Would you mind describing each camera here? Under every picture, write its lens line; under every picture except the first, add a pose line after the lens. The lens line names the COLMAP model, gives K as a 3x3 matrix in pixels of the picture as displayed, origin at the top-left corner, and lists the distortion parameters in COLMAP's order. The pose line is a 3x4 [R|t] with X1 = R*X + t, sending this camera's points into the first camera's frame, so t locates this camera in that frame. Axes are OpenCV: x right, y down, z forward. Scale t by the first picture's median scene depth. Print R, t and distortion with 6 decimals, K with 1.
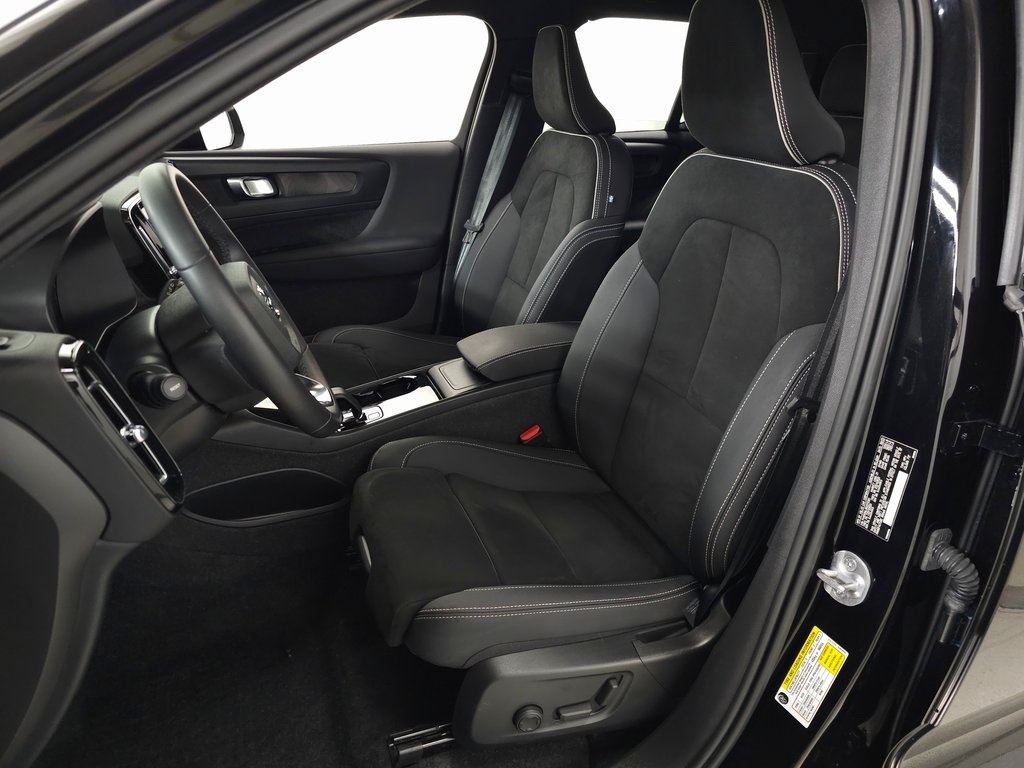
lens RADIAL K [[709.9, 0, 512.0], [0, 709.9, 384.0], [0, 0, 1]] dist [0.050794, -0.045467]
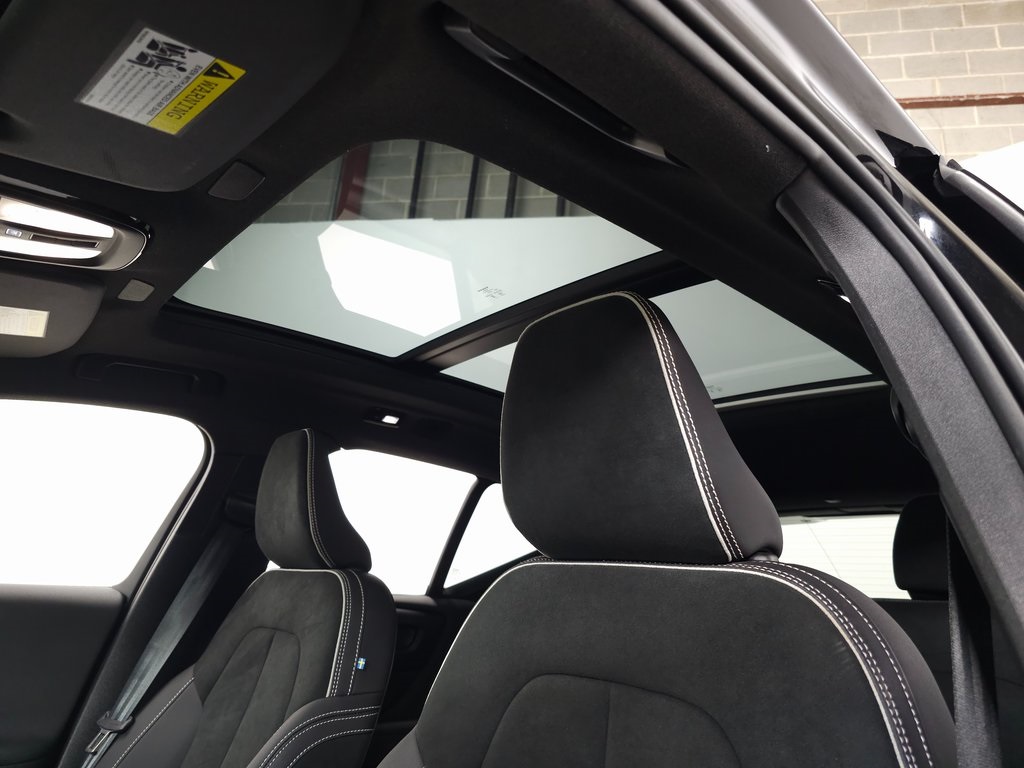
lens RADIAL K [[709.9, 0, 512.0], [0, 709.9, 384.0], [0, 0, 1]] dist [0.050794, -0.045467]
pose [[0.936936, 0.160098, 0.310675, 0.027840], [0.077403, 0.771787, -0.631153, -0.042705], [-0.340821, 0.615397, 0.710723, 0.339535]]
